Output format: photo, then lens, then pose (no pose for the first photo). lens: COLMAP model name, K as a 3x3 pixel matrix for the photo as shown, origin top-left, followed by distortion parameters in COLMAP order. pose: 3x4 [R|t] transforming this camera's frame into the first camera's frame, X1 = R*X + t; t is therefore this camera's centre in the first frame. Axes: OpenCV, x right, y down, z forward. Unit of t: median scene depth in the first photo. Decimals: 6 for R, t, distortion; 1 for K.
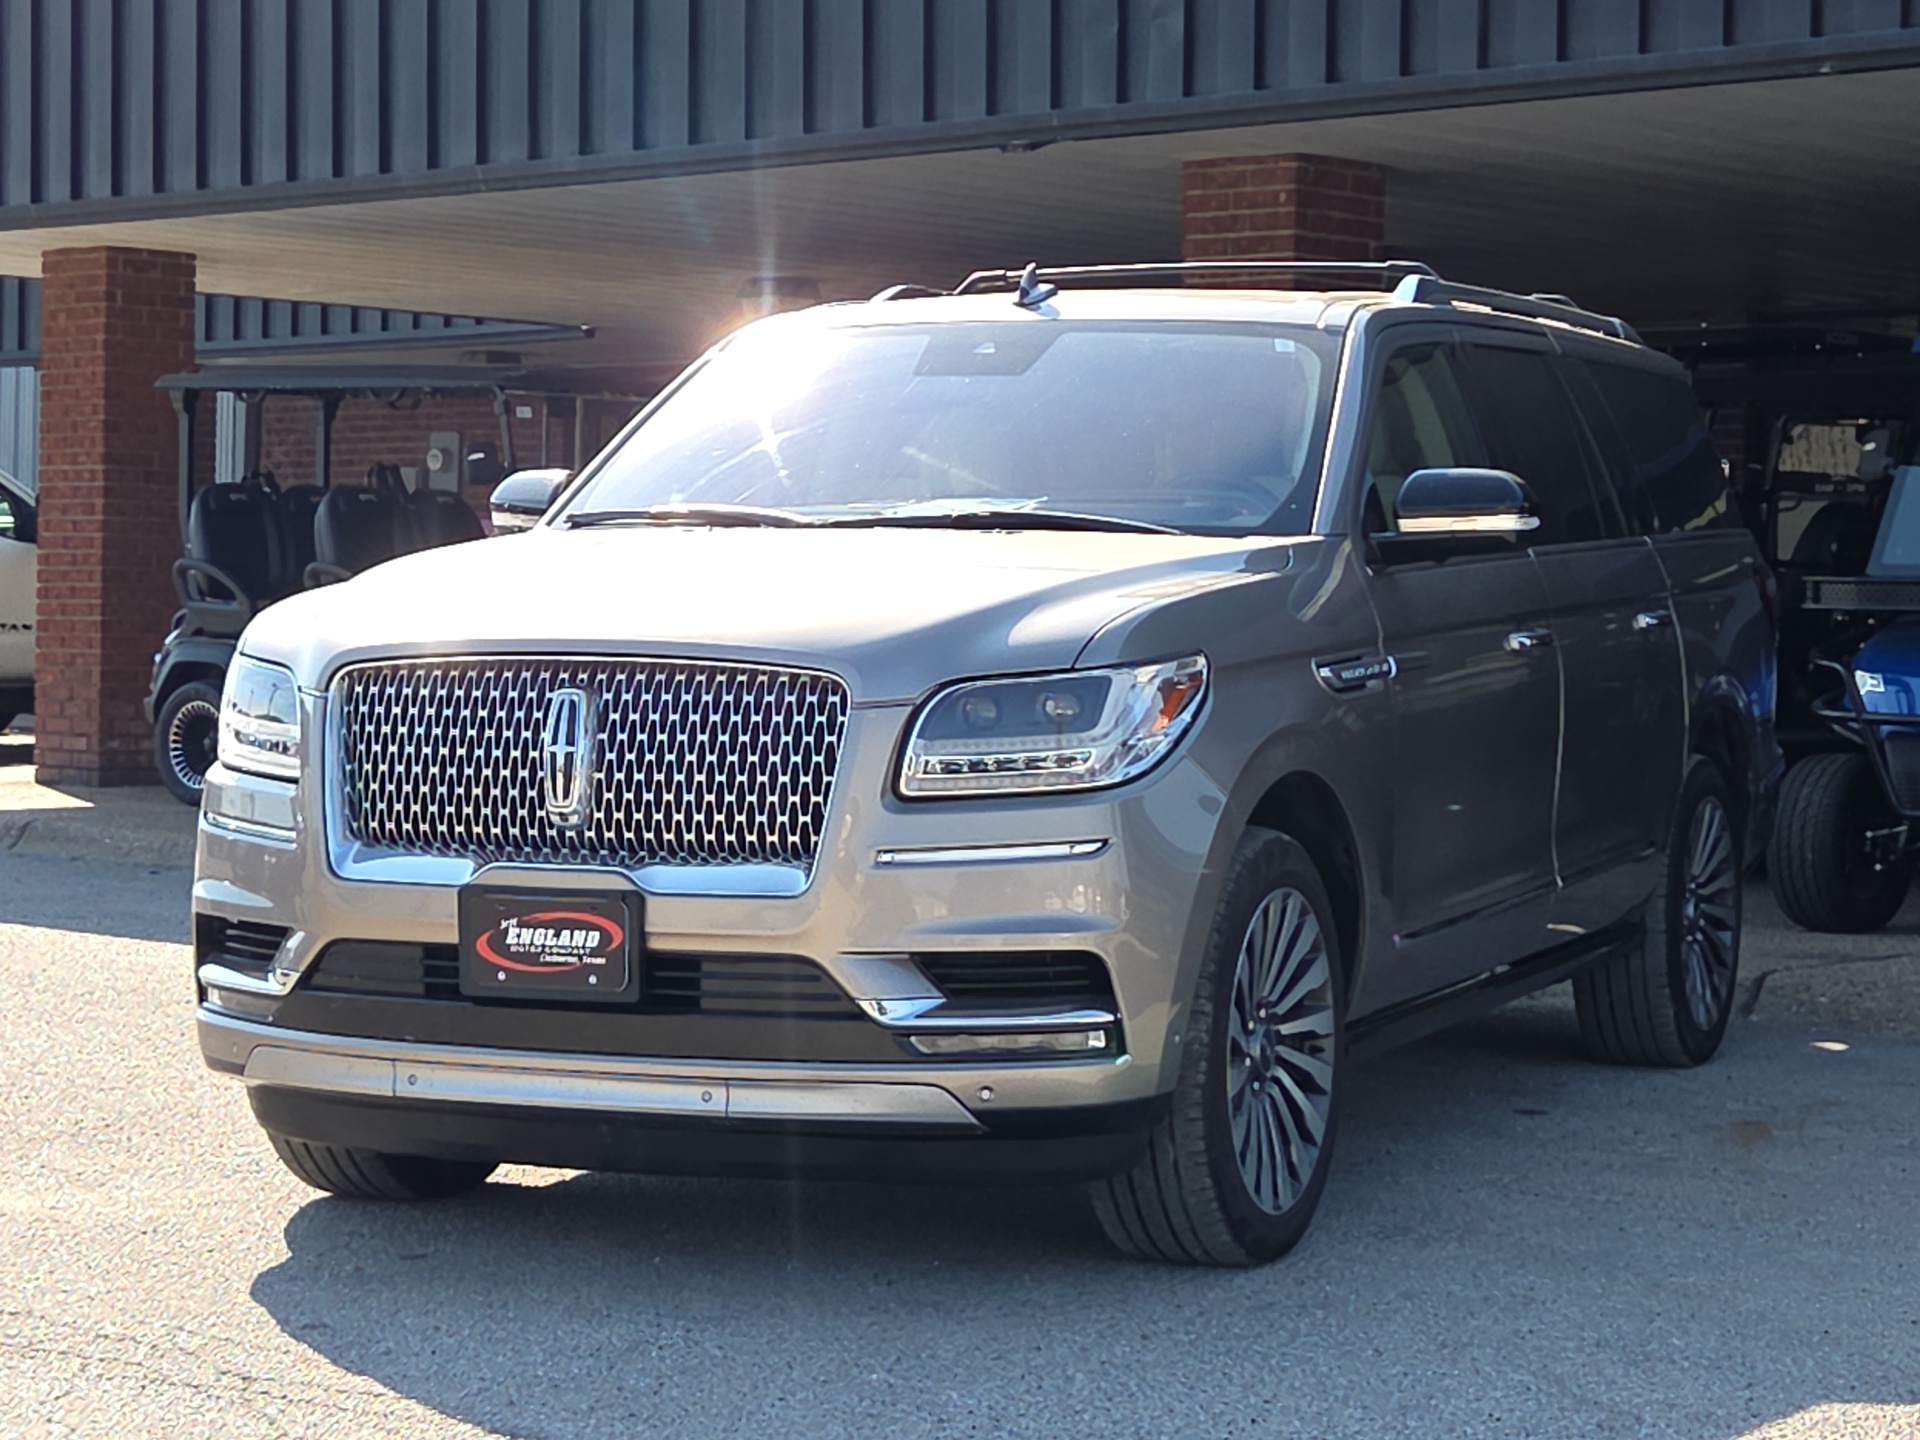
lens RADIAL K [[4186.9, 0, 960.0], [0, 4186.9, 720.0], [0, 0, 1]] dist [-0.001488, 0.070247]
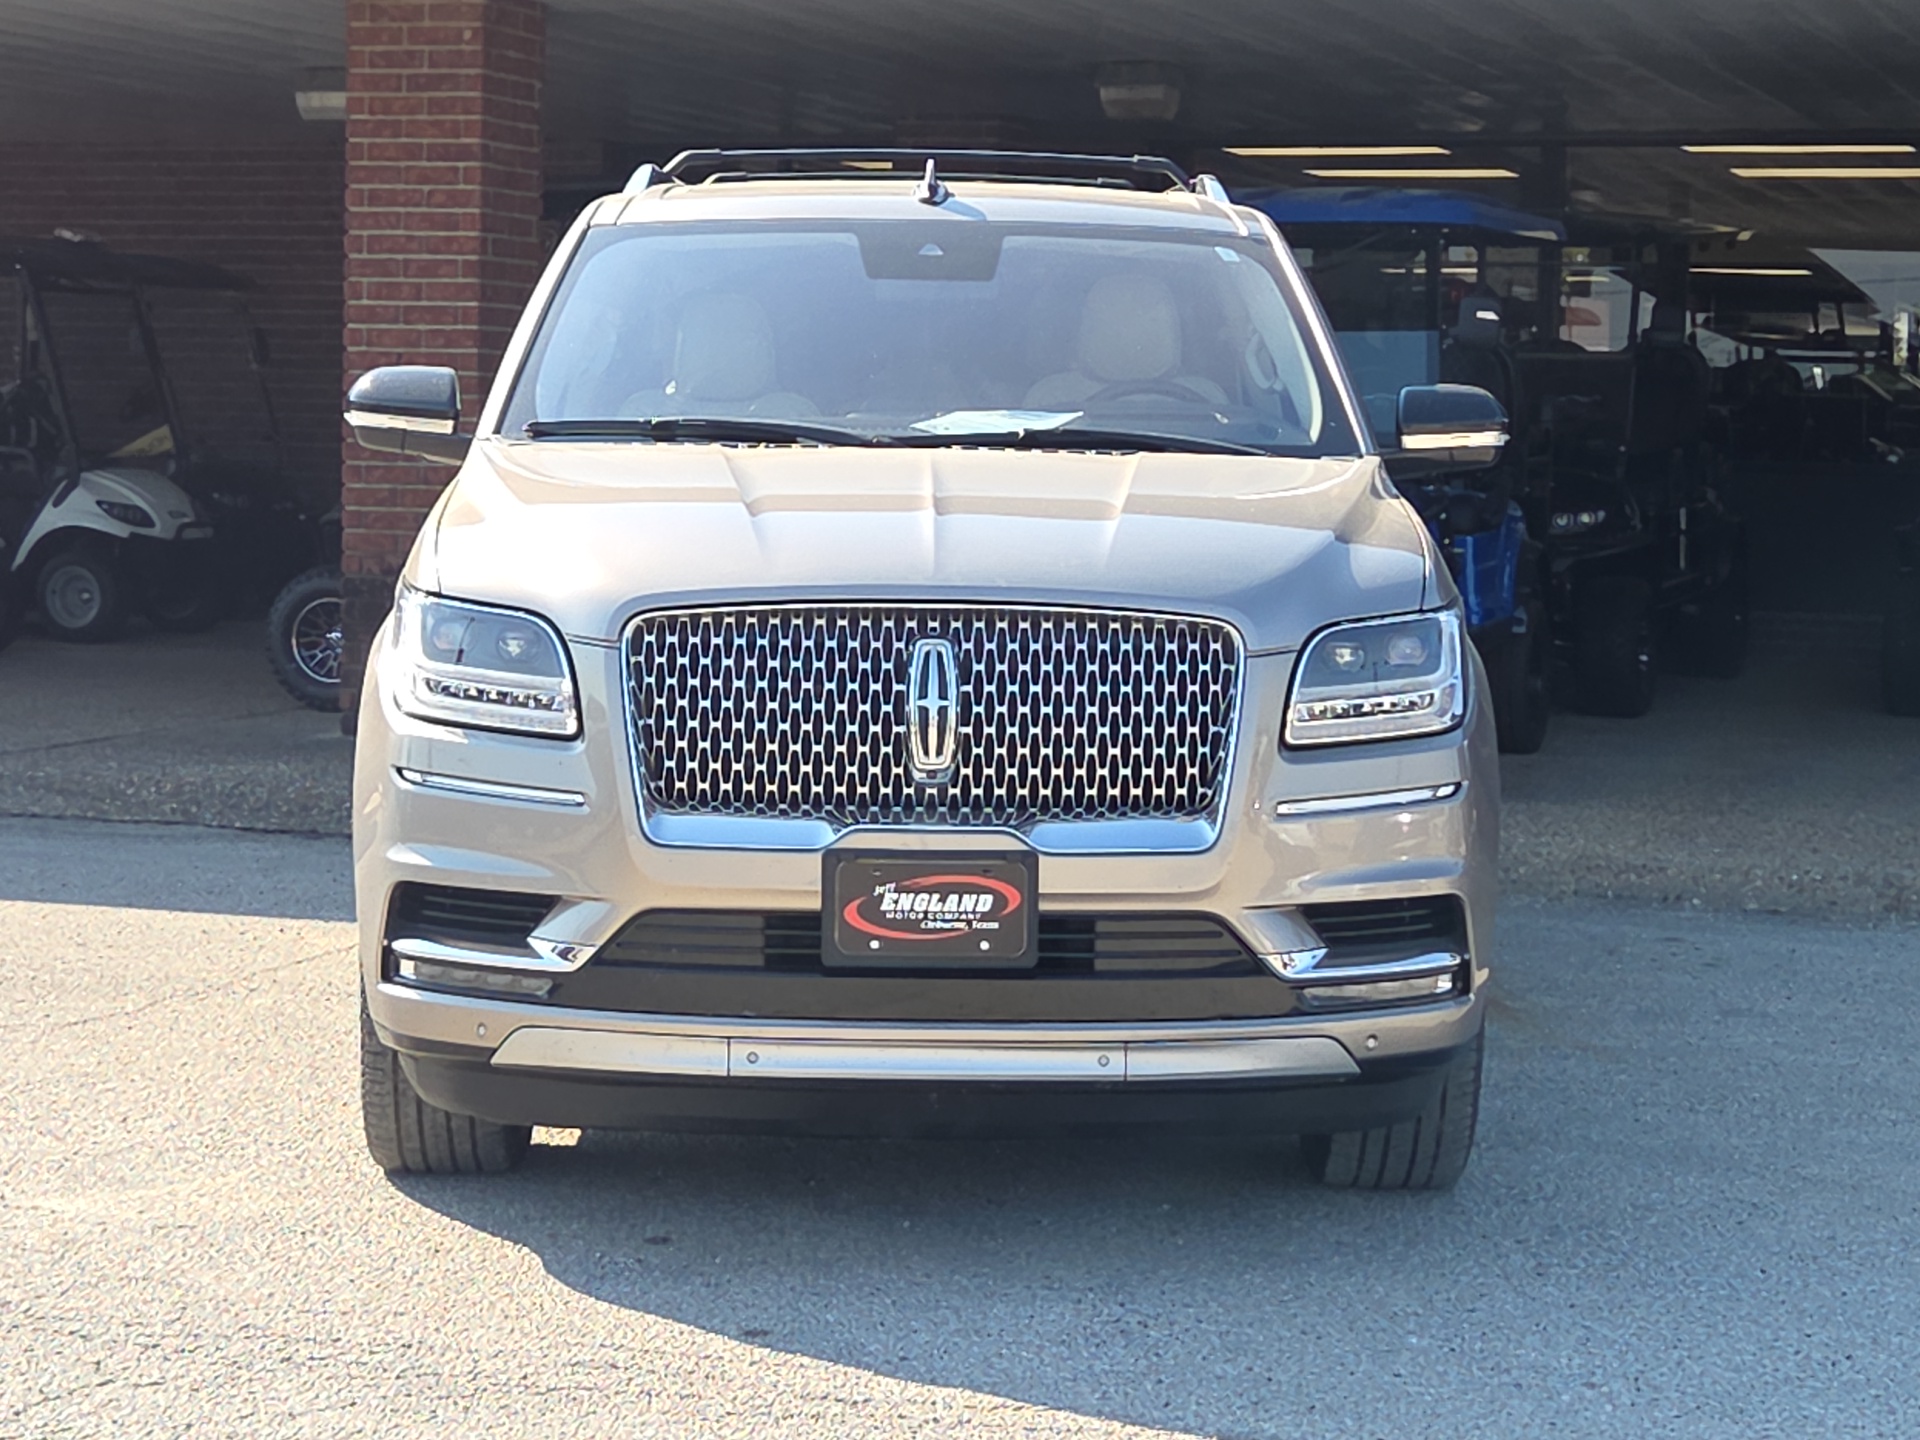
lens RADIAL K [[4186.9, 0, 960.0], [0, 4186.9, 720.0], [0, 0, 1]] dist [-0.001488, 0.070247]
pose [[0.912528, -0.026153, 0.408178, -0.476105], [0.004277, 0.998509, 0.054415, -0.040674], [-0.408992, -0.047909, 0.911279, 0.135859]]
